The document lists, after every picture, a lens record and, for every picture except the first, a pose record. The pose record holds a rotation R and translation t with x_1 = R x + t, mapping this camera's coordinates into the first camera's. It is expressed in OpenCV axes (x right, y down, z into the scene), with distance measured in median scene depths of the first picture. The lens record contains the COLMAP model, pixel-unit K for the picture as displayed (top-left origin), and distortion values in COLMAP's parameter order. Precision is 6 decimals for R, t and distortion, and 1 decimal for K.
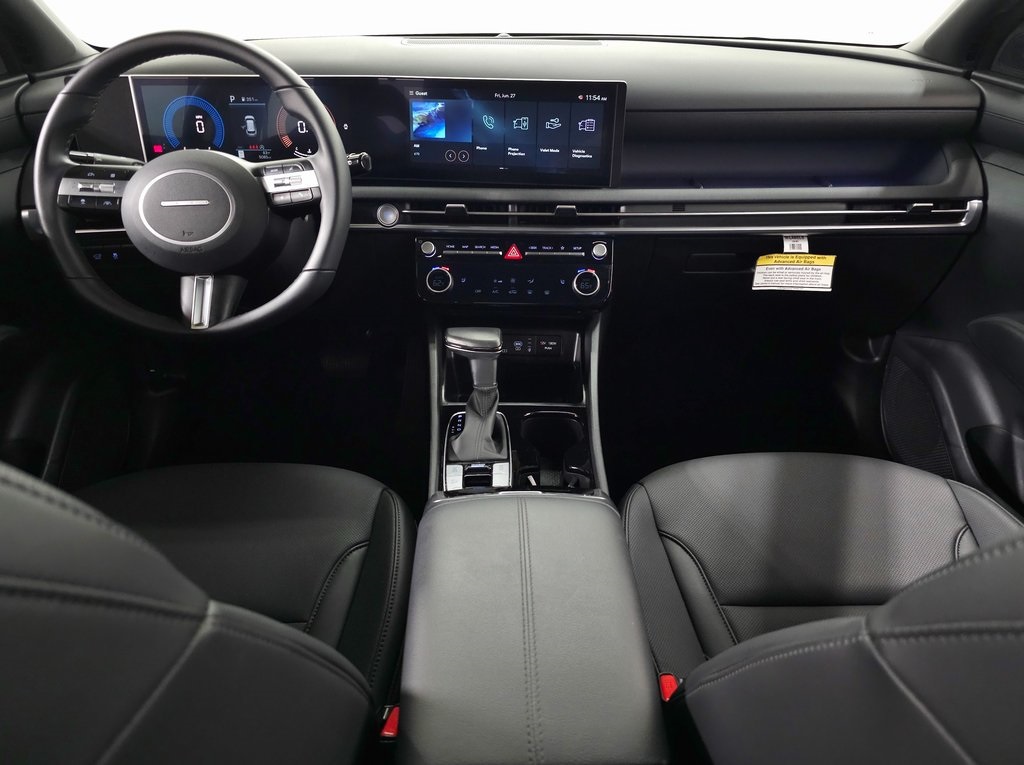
lens RADIAL K [[686.5, 0, 513.3], [0, 686.5, 380.4], [0, 0, 1]] dist [0.051555, -0.048347]
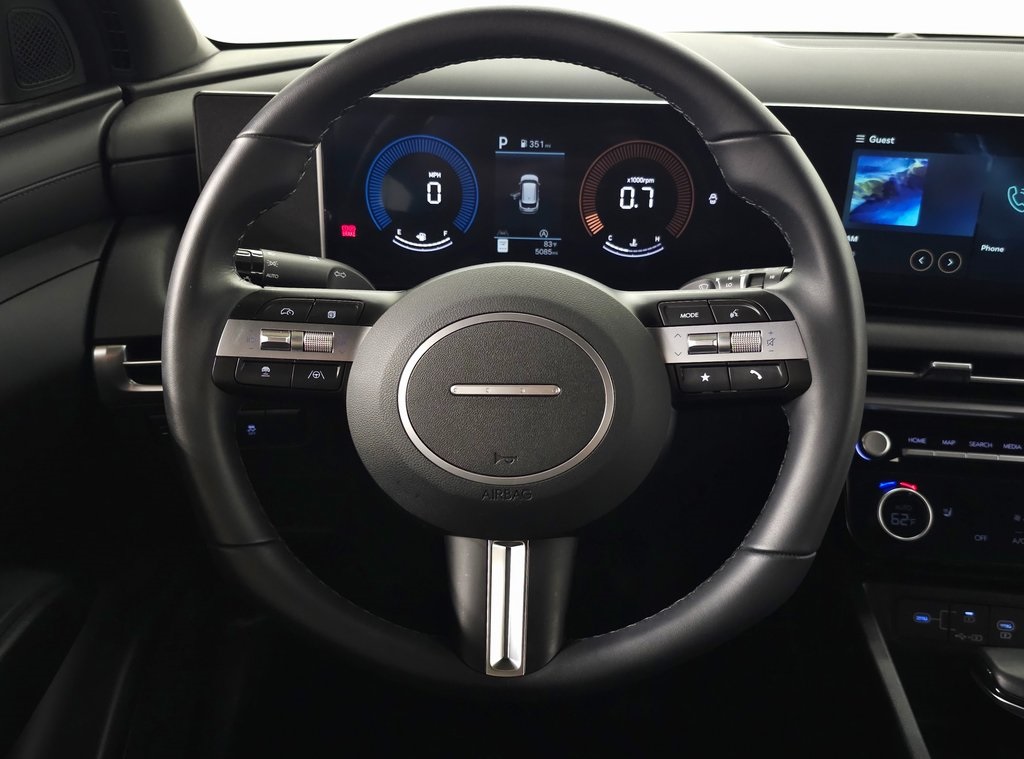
lens RADIAL K [[860.7, 0, 511.1], [0, 860.7, 377.4], [0, 0, 1]] dist [0.043756, -0.064523]
pose [[0.997418, 0.043465, -0.057166, -0.353511], [-0.048501, 0.994771, -0.089880, -0.173704], [0.052961, 0.092421, 0.994311, 0.376179]]
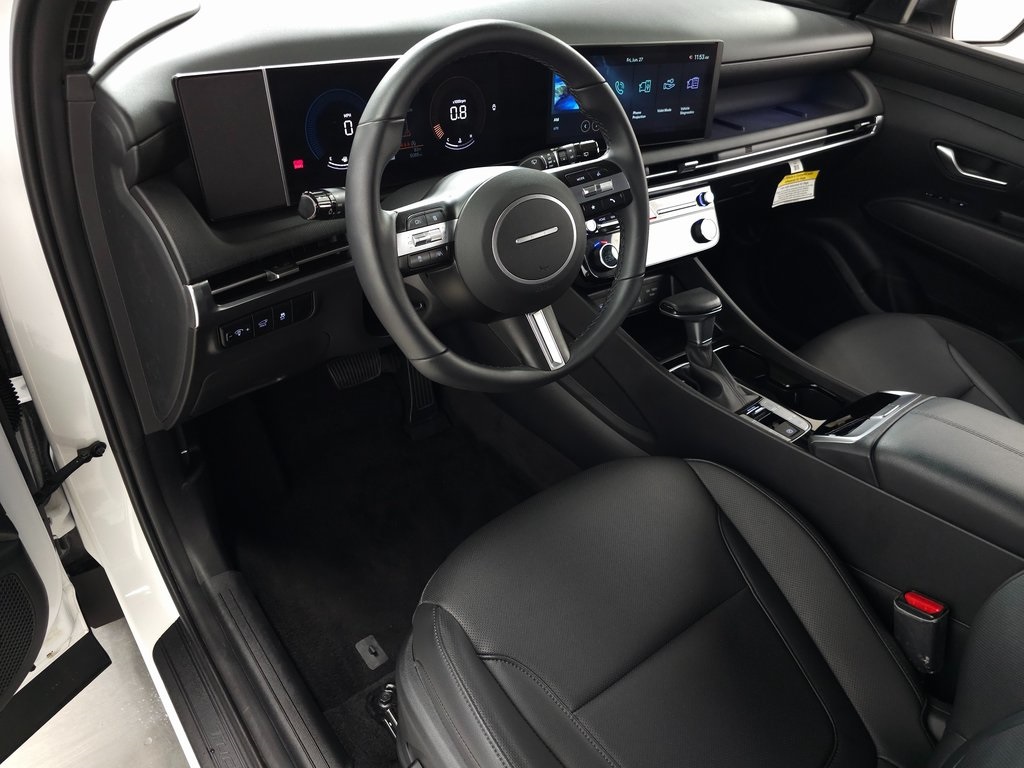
lens RADIAL K [[686.5, 0, 517.6], [0, 686.5, 385.6], [0, 0, 1]] dist [0.051555, -0.048347]
pose [[0.788959, -0.315707, 0.527136, -0.811068], [0.231541, 0.947420, 0.220873, -0.220096], [-0.569150, -0.052206, 0.820575, 0.238596]]
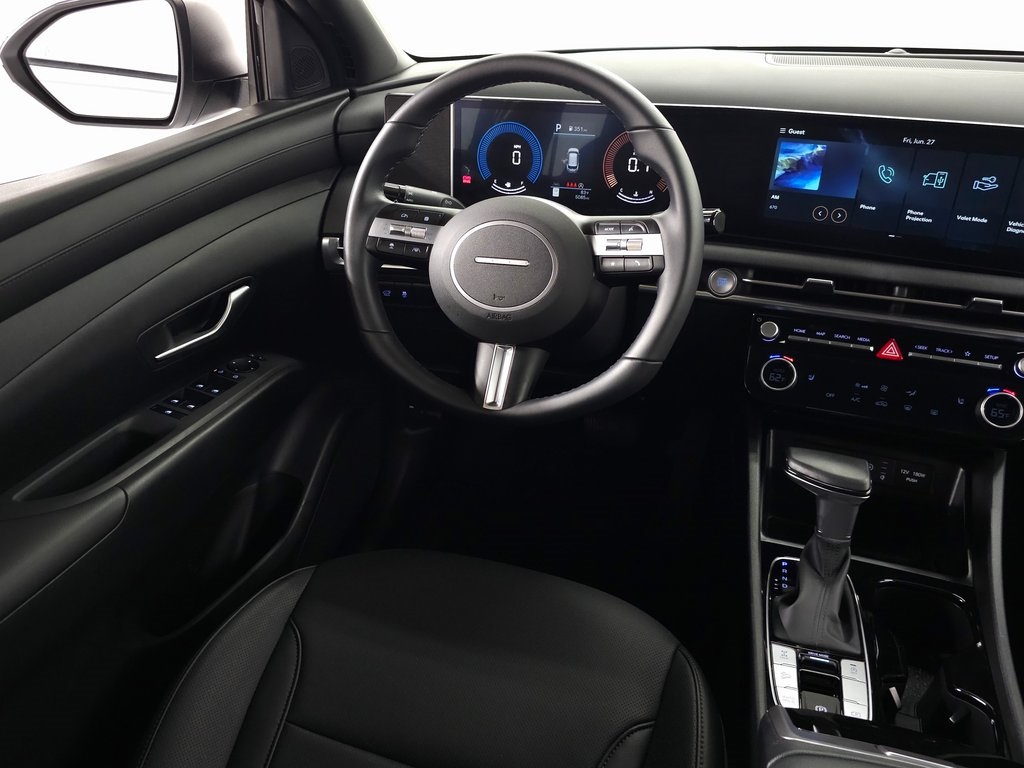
lens RADIAL K [[754.6, 0, 516.9], [0, 754.6, 386.8], [0, 0, 1]] dist [0.042334, -0.049183]
pose [[0.944534, 0.152332, -0.290946, -0.136132], [-0.156422, 0.987647, 0.009294, -0.094999], [0.288768, 0.036732, 0.956694, 0.115878]]
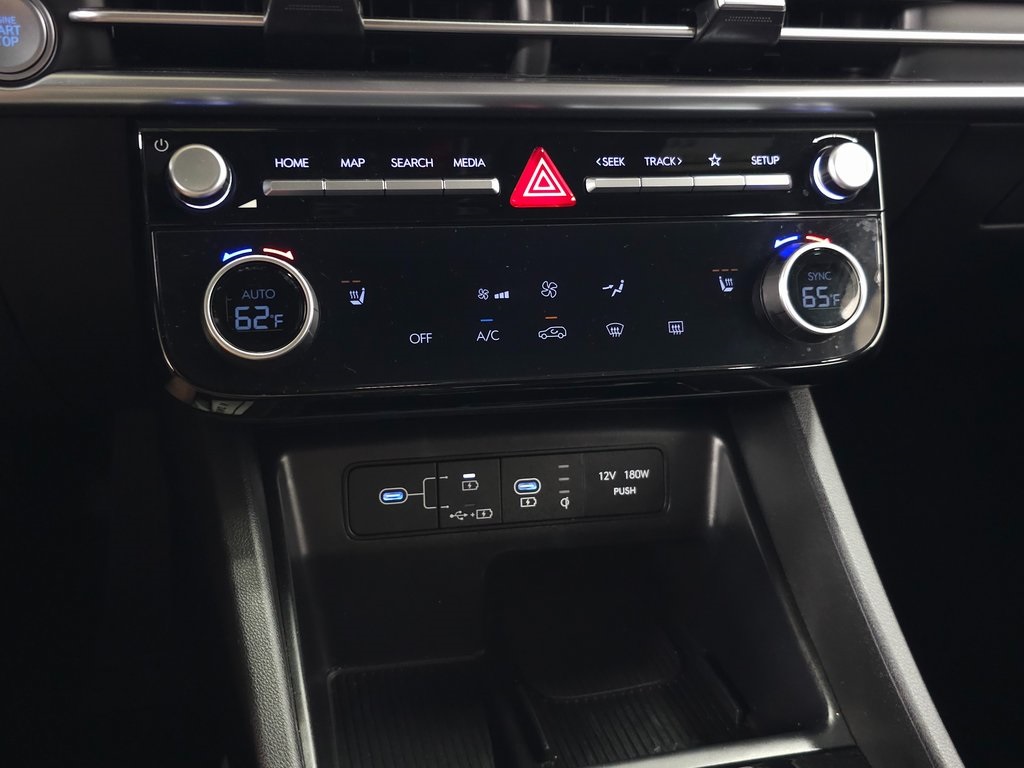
lens RADIAL K [[985.2, 0, 519.0], [0, 985.2, 380.8], [0, 0, 1]] dist [0.034450, 0.000000]
pose [[0.965447, -0.075377, 0.249462, -0.109417], [0.066141, 0.996785, 0.045216, -0.130178], [-0.252068, -0.027154, 0.967328, 0.647291]]
